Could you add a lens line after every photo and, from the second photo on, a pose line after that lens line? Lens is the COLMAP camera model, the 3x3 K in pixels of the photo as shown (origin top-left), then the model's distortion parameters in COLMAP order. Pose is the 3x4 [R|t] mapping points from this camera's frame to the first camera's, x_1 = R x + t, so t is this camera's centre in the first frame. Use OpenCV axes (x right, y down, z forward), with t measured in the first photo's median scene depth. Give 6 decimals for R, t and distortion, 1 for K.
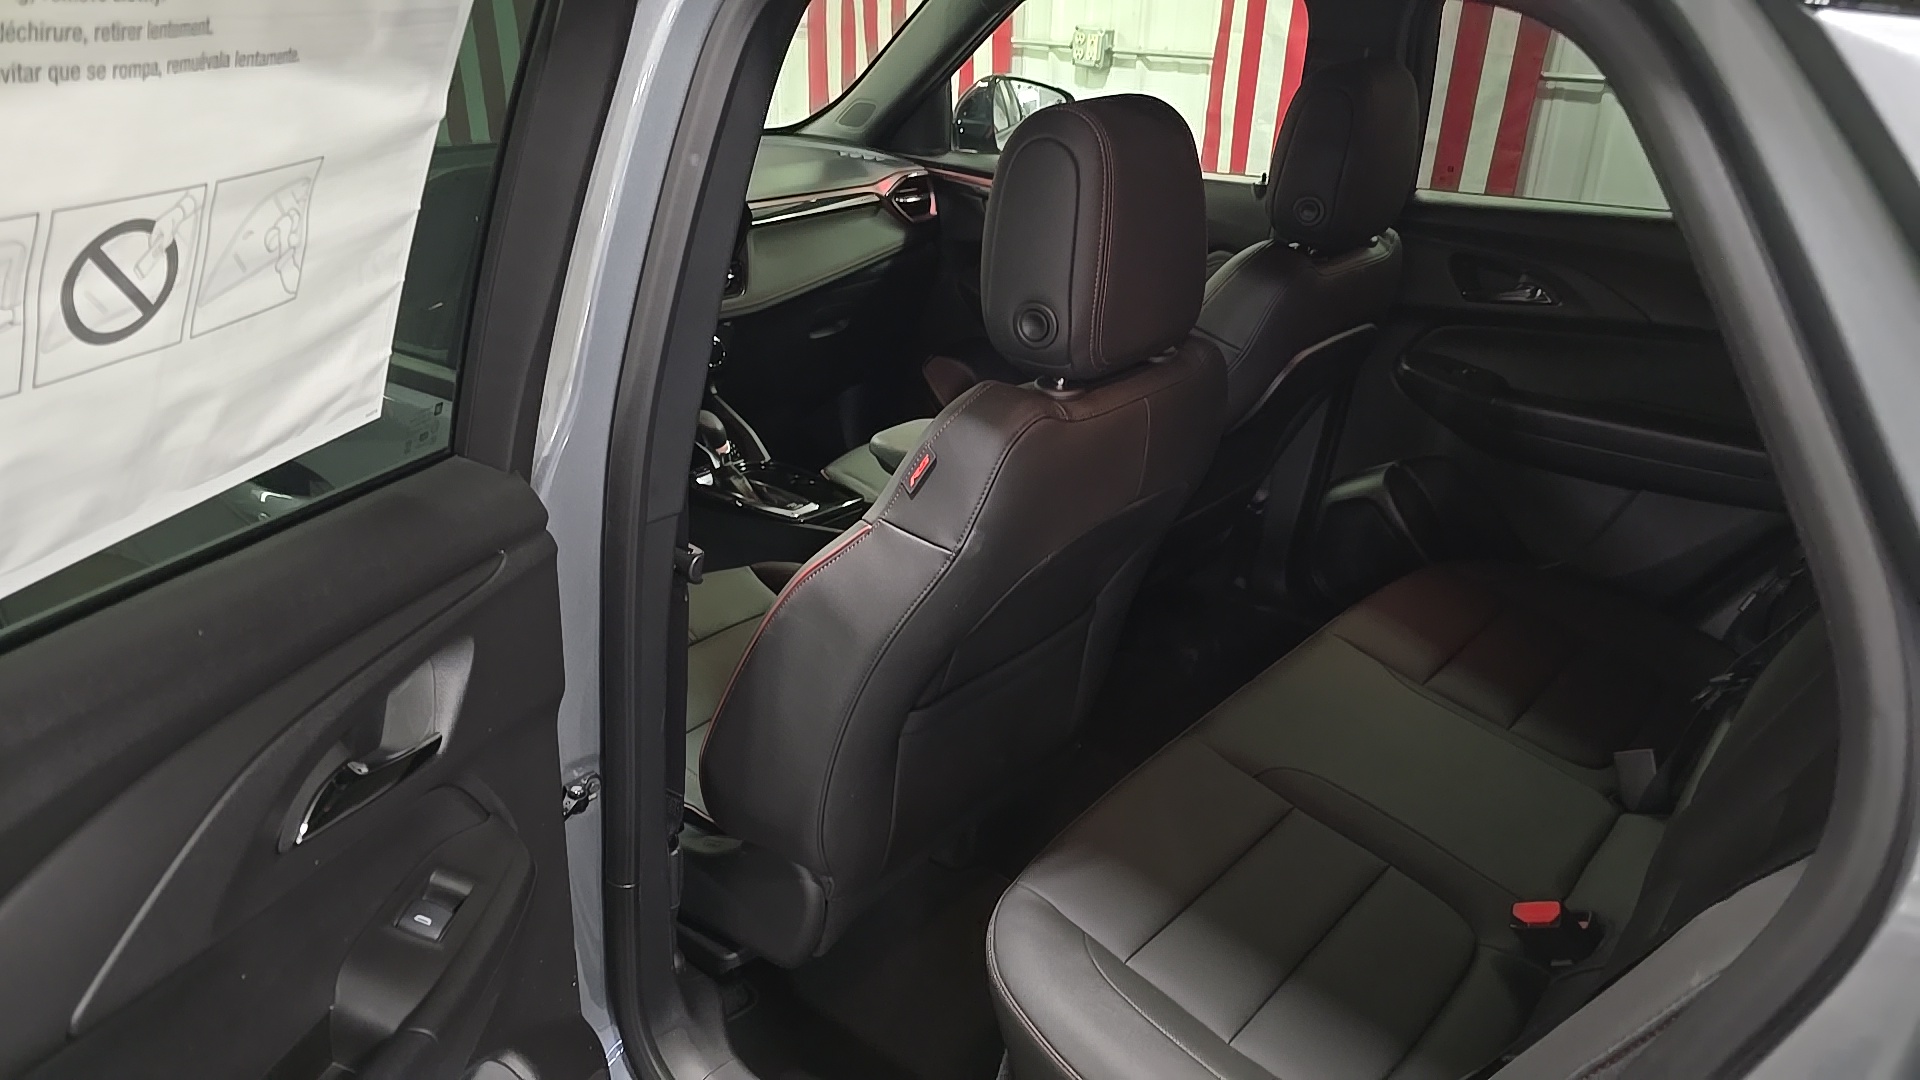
lens RADIAL K [[1278.5, 0, 958.1], [0, 1278.5, 544.1], [0, 0, 1]] dist [0.054994, -0.050607]
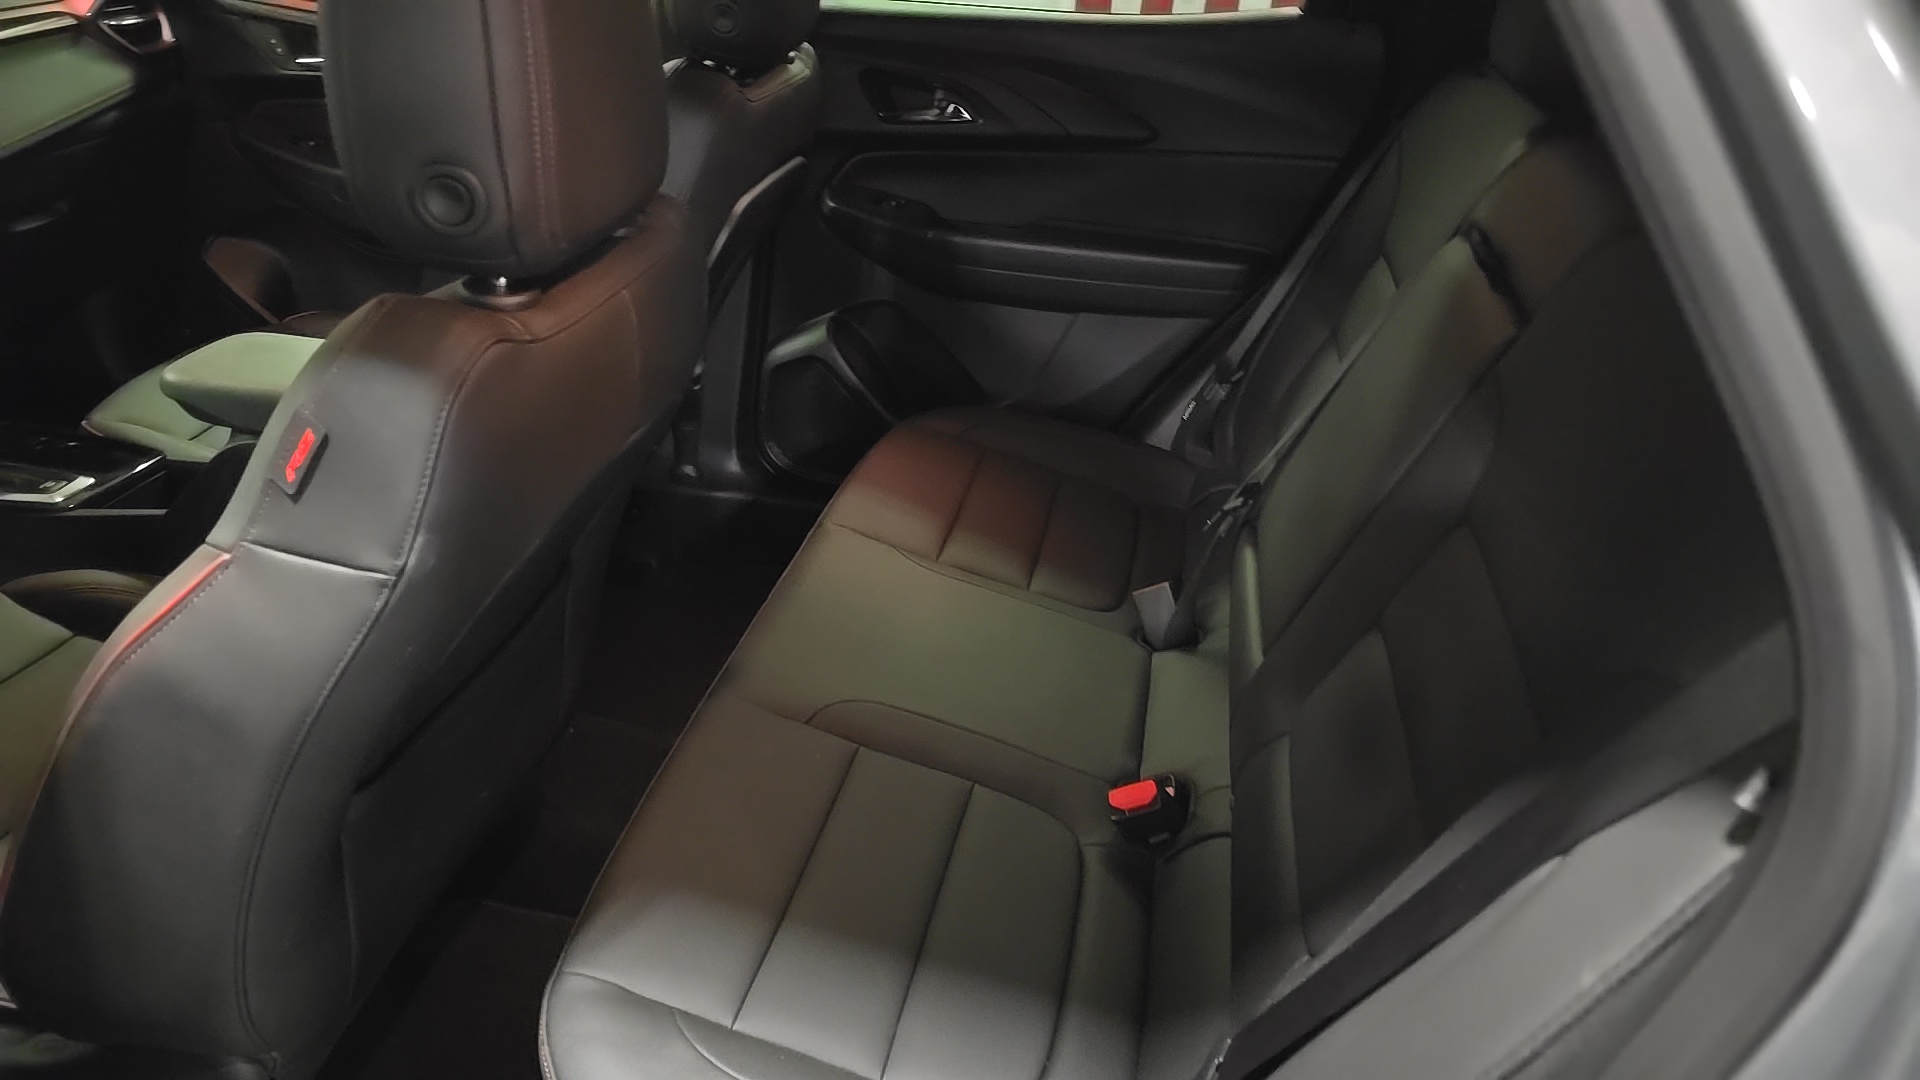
lens RADIAL K [[1278.5, 0, 958.1], [0, 1278.5, 544.1], [0, 0, 1]] dist [0.054994, -0.050607]
pose [[0.870892, -0.207744, 0.445410, -0.023622], [0.152037, 0.975696, 0.157805, -0.038208], [-0.467368, -0.069712, 0.881310, 0.174656]]
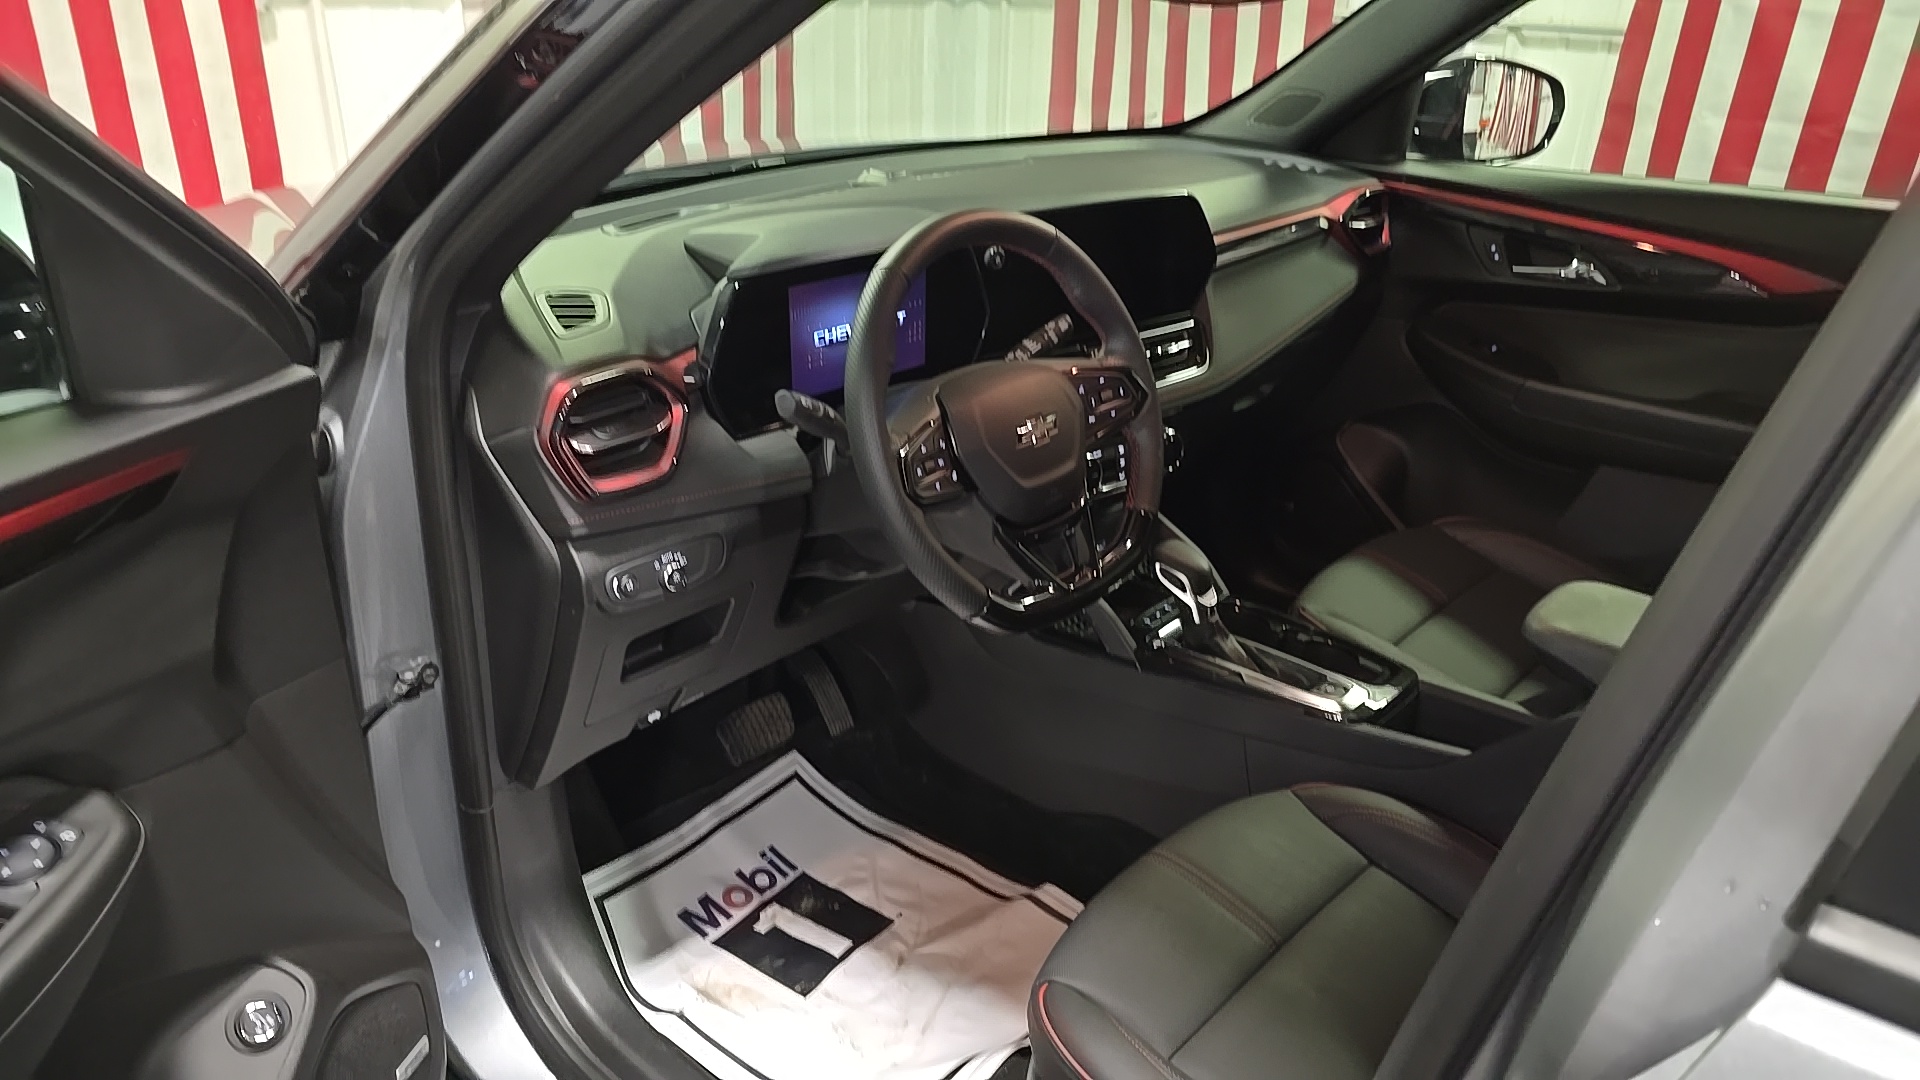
lens RADIAL K [[1278.5, 0, 958.1], [0, 1278.5, 544.1], [0, 0, 1]] dist [0.054994, -0.050607]
pose [[0.997961, 0.029715, -0.056496, -0.310480], [-0.028469, 0.999336, 0.022738, -0.126125], [0.057134, -0.021084, 0.998144, 0.315353]]
